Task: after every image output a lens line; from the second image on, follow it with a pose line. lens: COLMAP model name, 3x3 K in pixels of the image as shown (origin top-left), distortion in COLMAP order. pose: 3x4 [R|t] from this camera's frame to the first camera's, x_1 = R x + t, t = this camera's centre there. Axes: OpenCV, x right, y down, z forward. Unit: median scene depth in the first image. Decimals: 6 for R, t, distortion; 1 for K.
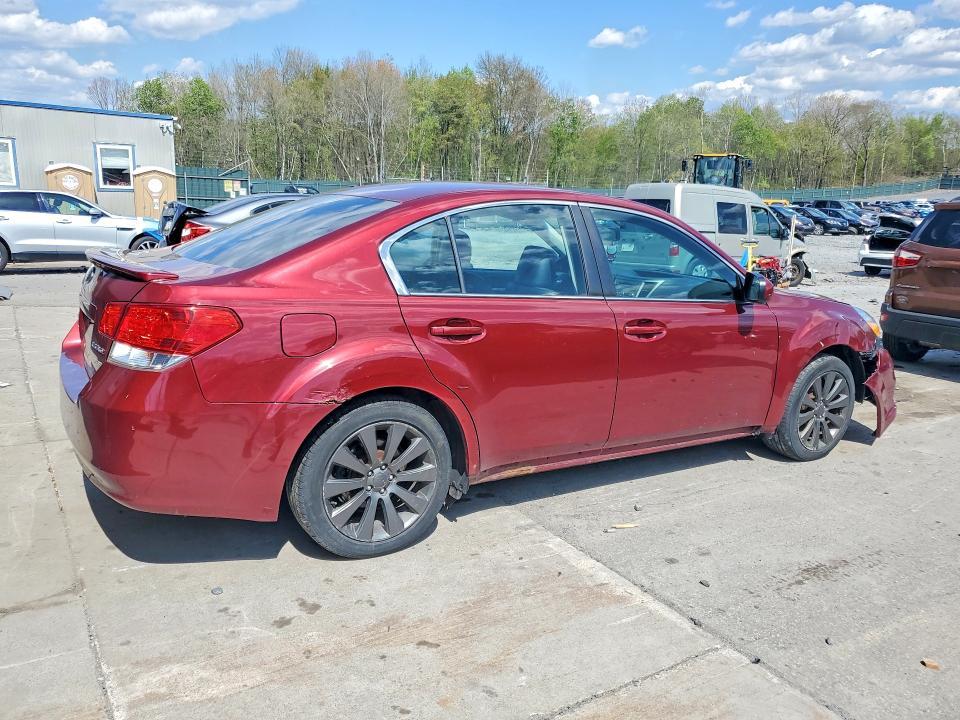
lens RADIAL K [[734.0, 0, 480.0], [0, 734.0, 360.0], [0, 0, 1]] dist [0.050265, -0.001766]
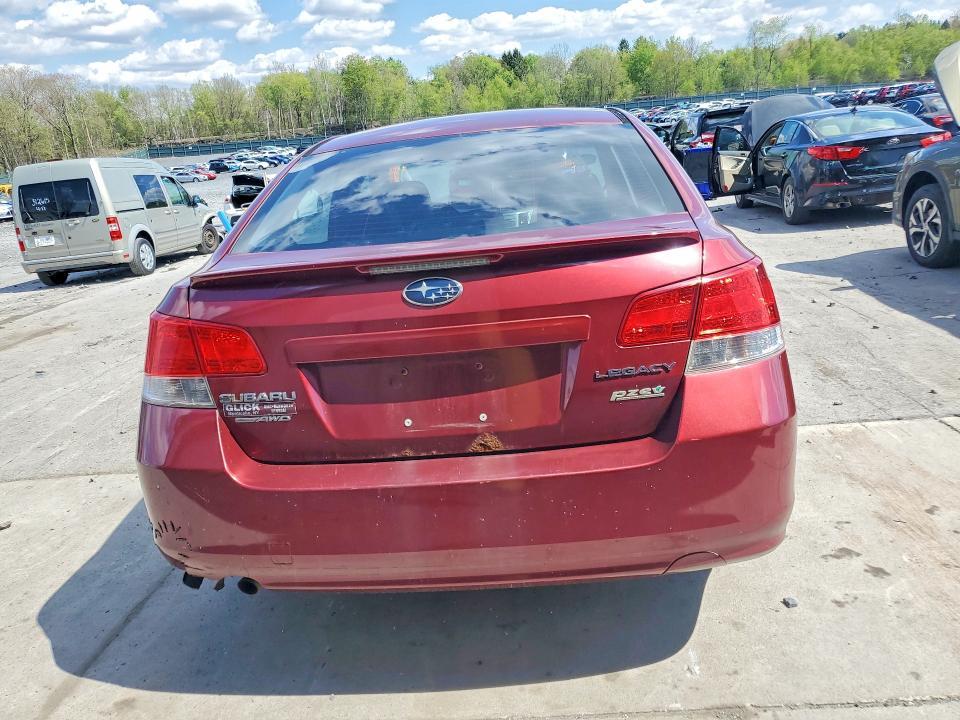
lens RADIAL K [[734.0, 0, 480.0], [0, 734.0, 360.0], [0, 0, 1]] dist [0.050265, -0.001766]
pose [[0.574855, -0.324106, 0.751330, -0.918390], [0.301330, 0.937532, 0.173877, -0.155491], [-0.760751, 0.126444, 0.636608, 0.603149]]
